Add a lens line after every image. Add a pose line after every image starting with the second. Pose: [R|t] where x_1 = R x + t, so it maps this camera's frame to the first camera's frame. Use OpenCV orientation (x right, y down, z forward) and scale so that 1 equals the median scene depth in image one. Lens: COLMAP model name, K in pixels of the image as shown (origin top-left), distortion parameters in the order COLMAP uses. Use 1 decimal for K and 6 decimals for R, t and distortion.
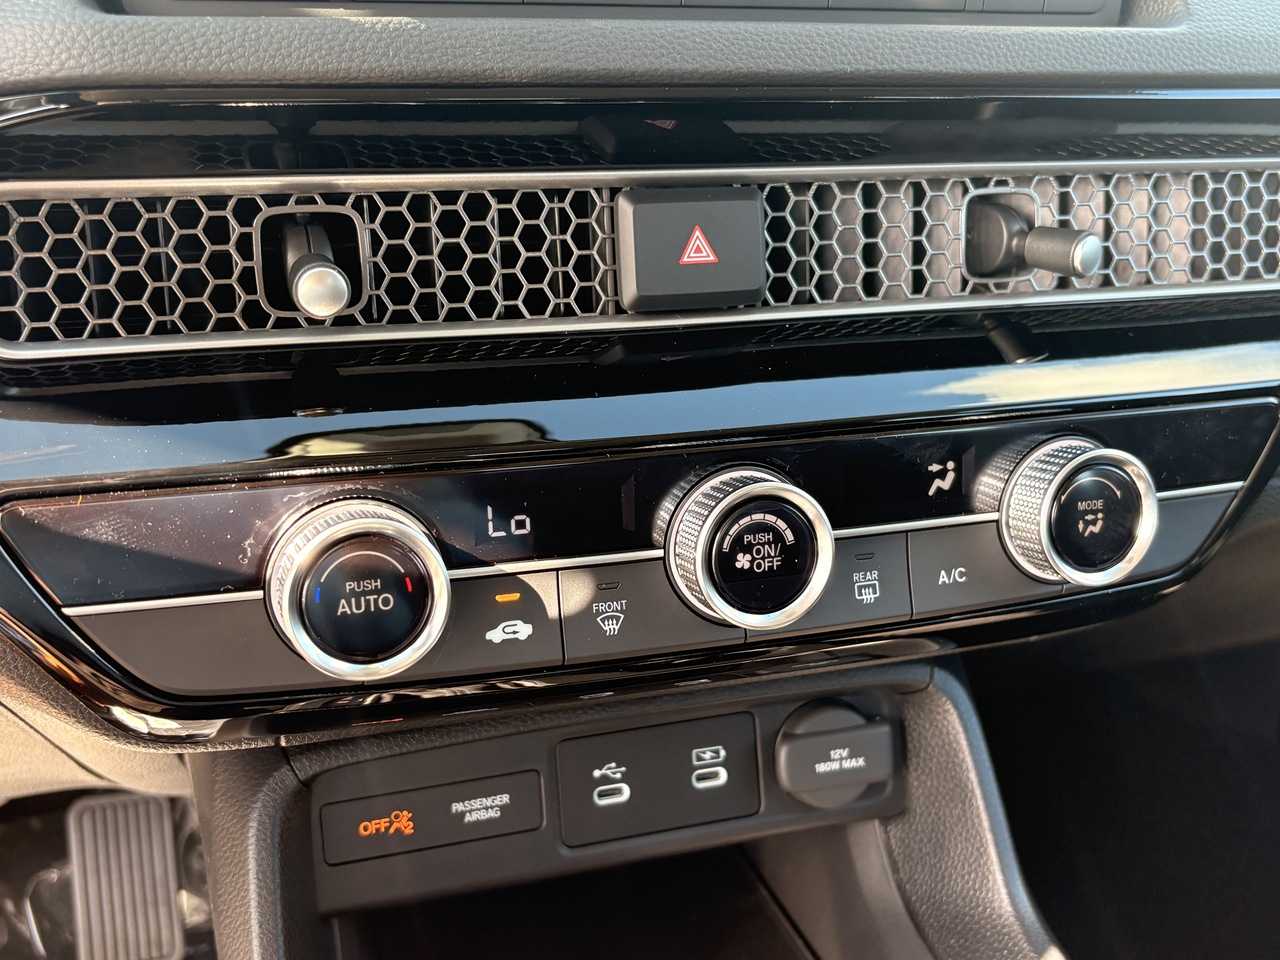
lens RADIAL K [[1349.4, 0, 644.0], [0, 1349.4, 479.8], [0, 0, 1]] dist [-0.000483, 0.000000]
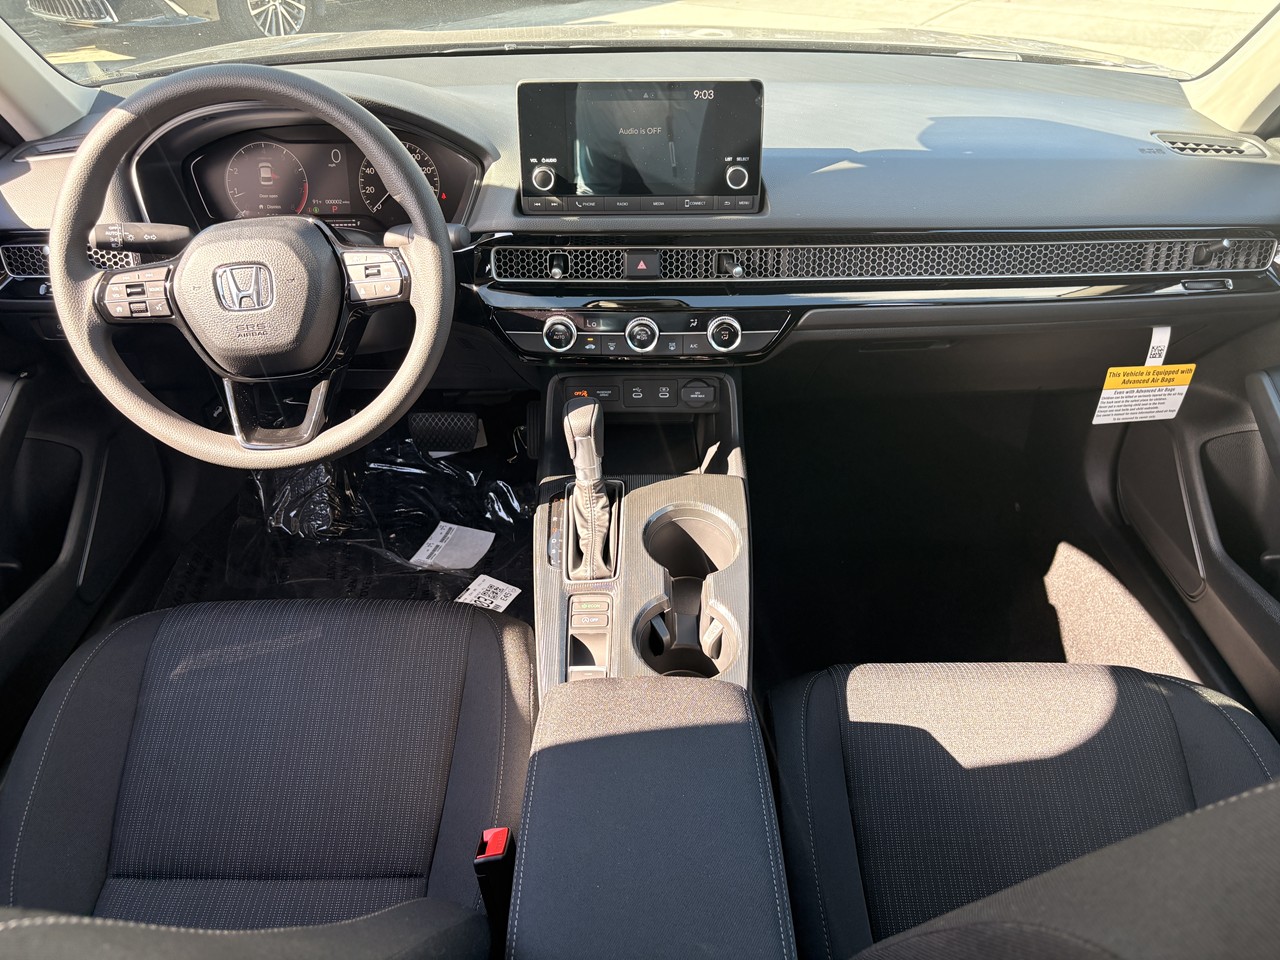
lens RADIAL K [[984.5, 0, 643.5], [0, 984.5, 478.3], [0, 0, 1]] dist [-0.001200, 0.000478]
pose [[0.937720, 0.149596, -0.313531, 1.211906], [-0.081701, 0.972184, 0.219507, -0.210745], [0.337647, -0.180220, 0.923859, -2.197381]]
